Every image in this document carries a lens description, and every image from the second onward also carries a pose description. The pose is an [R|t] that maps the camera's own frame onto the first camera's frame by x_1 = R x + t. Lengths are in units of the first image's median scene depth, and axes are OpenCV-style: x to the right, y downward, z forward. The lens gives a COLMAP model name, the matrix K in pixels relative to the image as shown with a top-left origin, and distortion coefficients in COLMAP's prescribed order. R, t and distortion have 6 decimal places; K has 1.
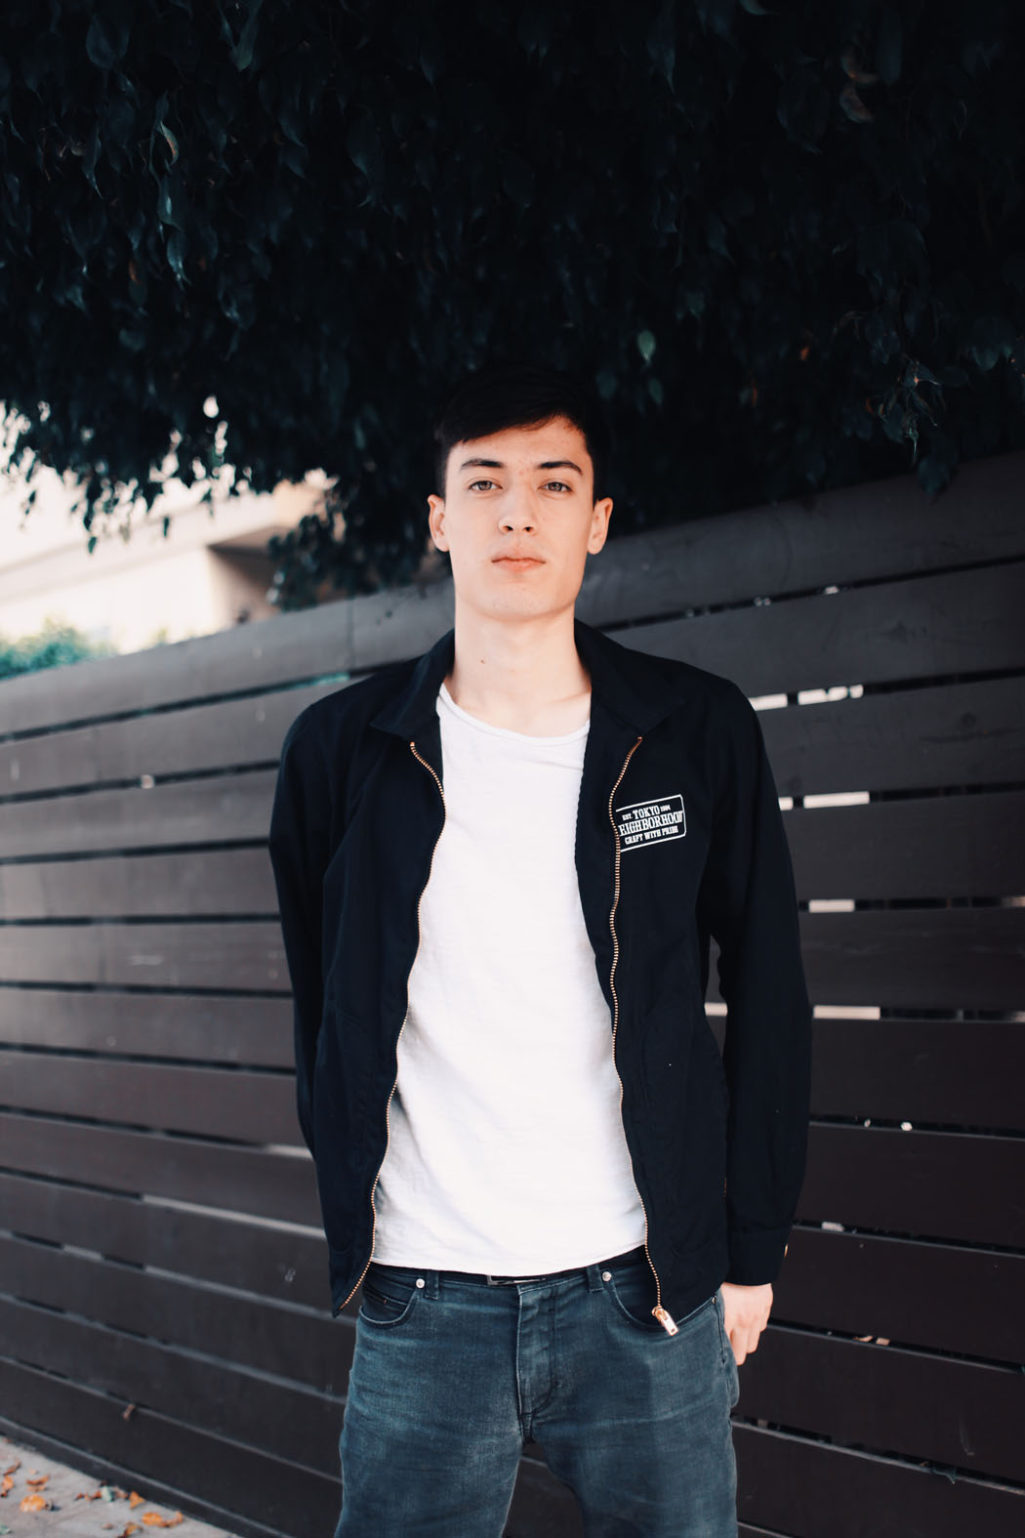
lens RADIAL K [[1570.5, 0, 512.5], [0, 1570.5, 769.0], [0, 0, 1]] dist [-0.065790, 0.000242]
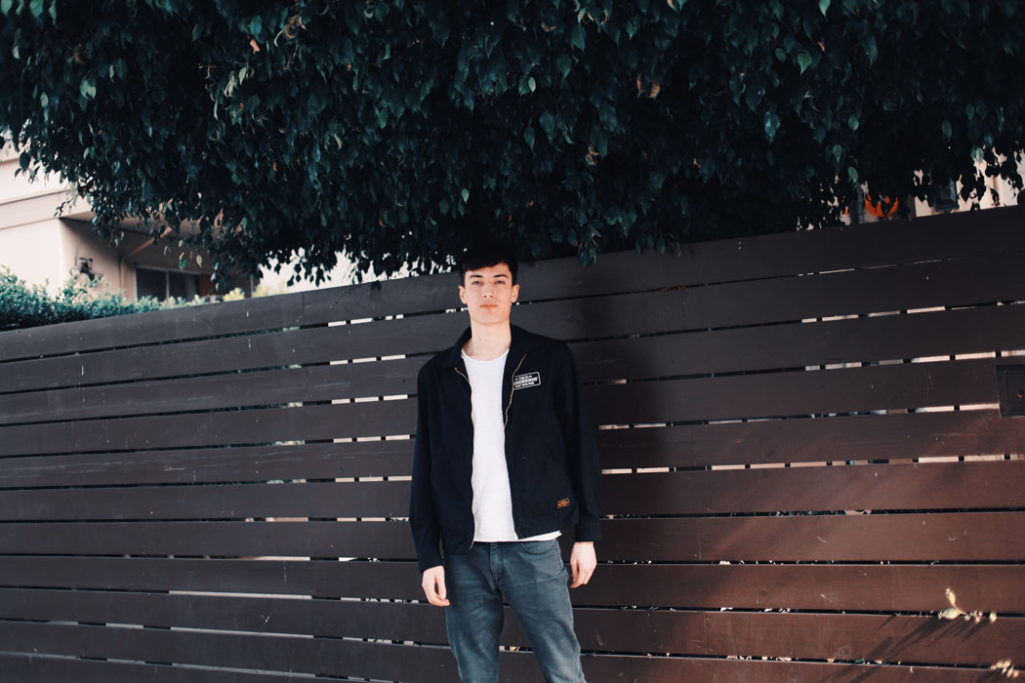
lens RADIAL K [[1046.7, 0, 512.5], [0, 1046.7, 341.5], [0, 0, 1]] dist [-0.065790, 0.000242]
pose [[0.959453, 0.008594, 0.281738, -0.511431], [-0.001859, 0.999706, -0.024164, -0.017442], [-0.281863, 0.022660, 0.959187, -0.944989]]
